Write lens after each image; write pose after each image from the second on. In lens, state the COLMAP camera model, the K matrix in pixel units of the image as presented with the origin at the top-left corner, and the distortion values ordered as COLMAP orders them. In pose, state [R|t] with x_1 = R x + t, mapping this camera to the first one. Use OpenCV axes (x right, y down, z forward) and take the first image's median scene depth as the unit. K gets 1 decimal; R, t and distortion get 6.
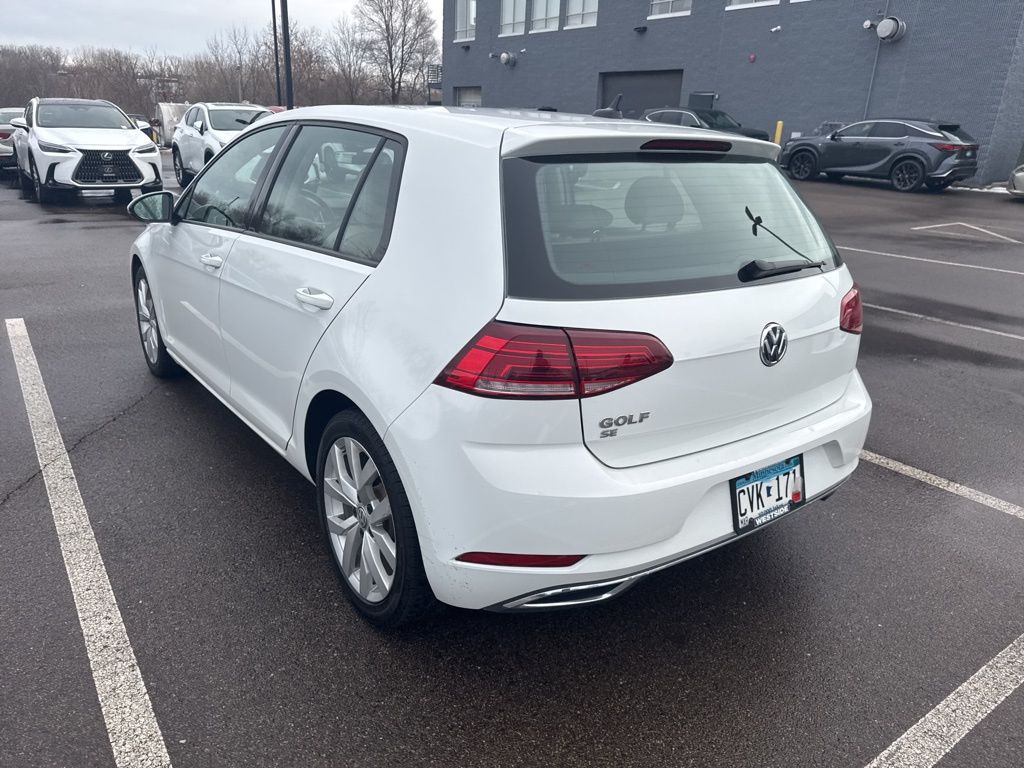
lens RADIAL K [[736.4, 0, 517.7], [0, 736.4, 373.2], [0, 0, 1]] dist [0.027256, -0.023304]
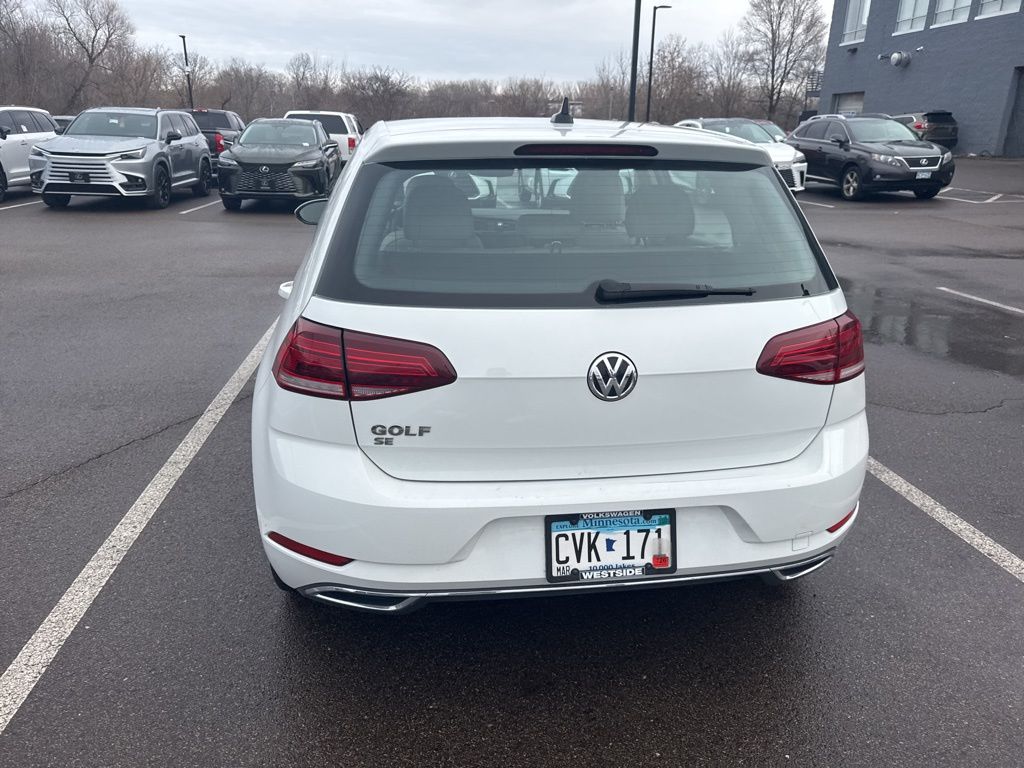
lens RADIAL K [[735.2, 0, 511.5], [0, 735.2, 377.1], [0, 0, 1]] dist [0.020617, -0.012711]
pose [[0.877497, 0.123692, -0.463357, 0.313082], [-0.129336, 0.991405, 0.019719, -0.019430], [0.461814, 0.042626, 0.885952, 0.086784]]
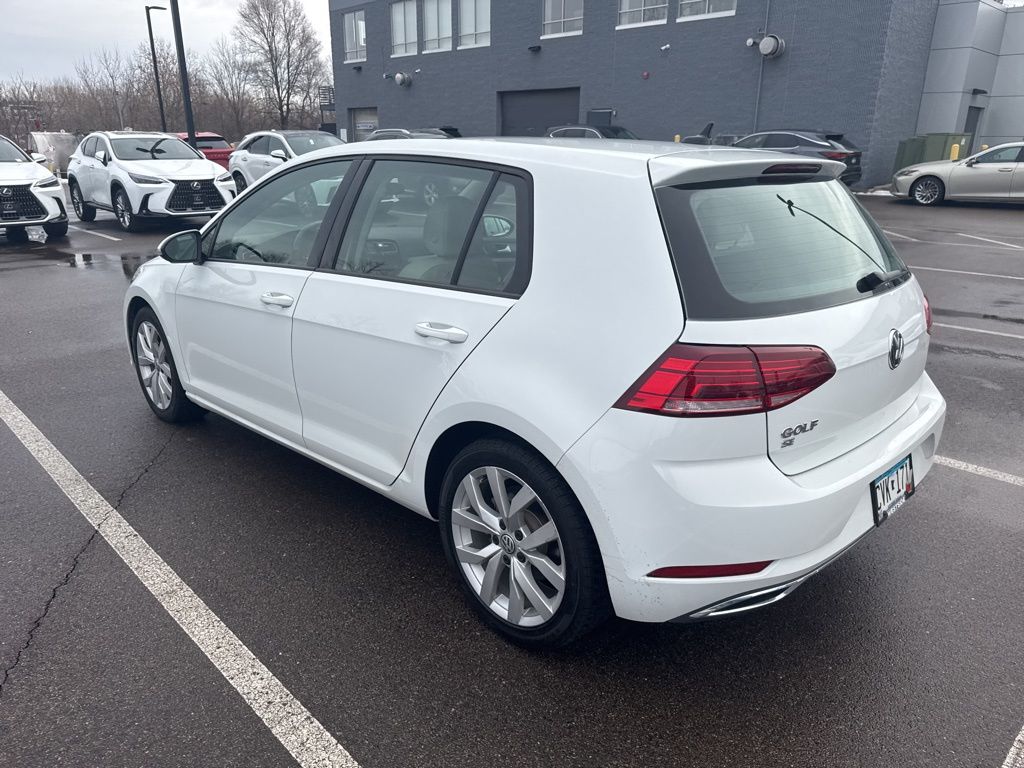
lens RADIAL K [[733.0, 0, 512.0], [0, 733.0, 384.0], [0, 0, 1]] dist [0.031231, -0.025762]
pose [[0.989677, -0.069031, 0.125599, -0.171989], [0.069965, 0.997545, -0.003037, -0.011820], [-0.125081, 0.011793, 0.992076, -0.002349]]
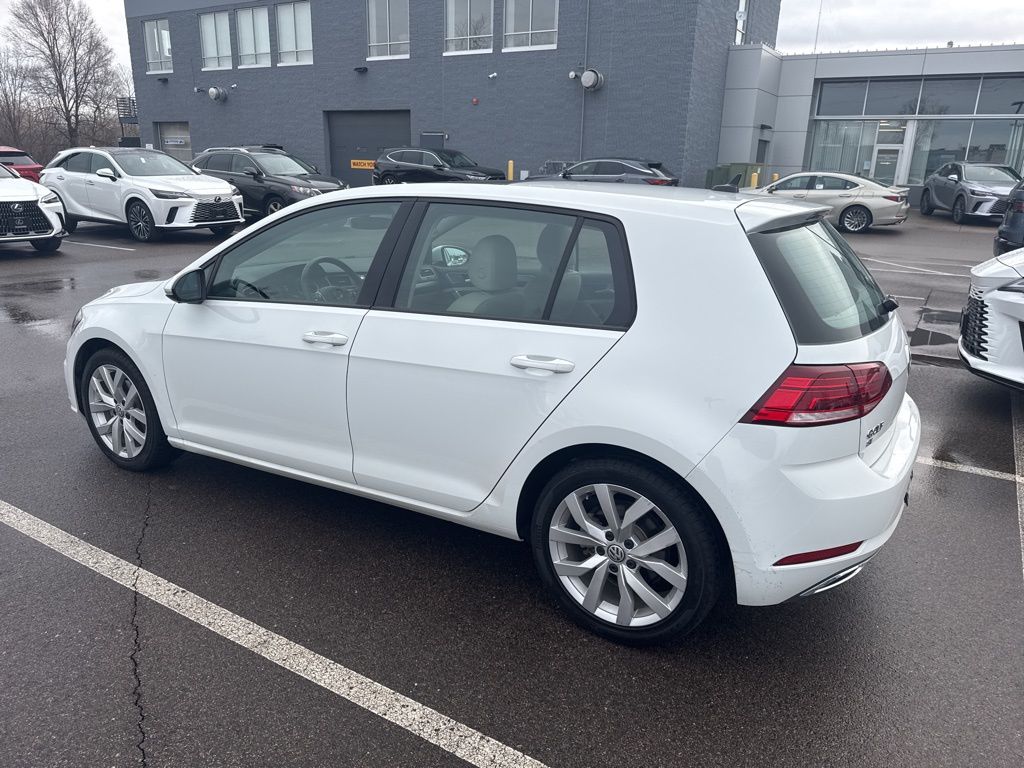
lens RADIAL K [[733.0, 0, 512.0], [0, 733.0, 384.0], [0, 0, 1]] dist [0.031231, -0.025762]
pose [[0.925933, -0.118950, 0.358467, -0.393294], [0.128563, 0.991697, -0.003007, -0.041452], [-0.355133, 0.048870, 0.933537, 0.004058]]
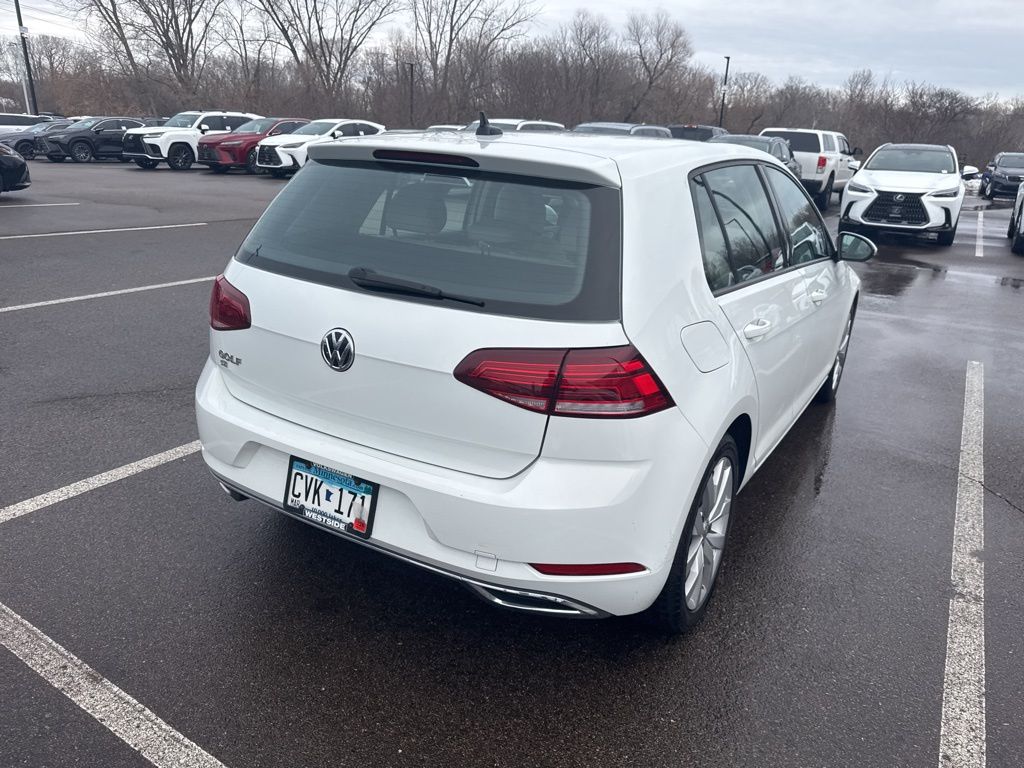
lens RADIAL K [[736.4, 0, 517.7], [0, 736.4, 373.2], [0, 0, 1]] dist [0.027256, -0.023304]
pose [[0.392277, 0.265025, -0.880841, 0.650027], [-0.319116, 0.937332, 0.139905, -0.110520], [0.862719, 0.226209, 0.452267, 0.372449]]
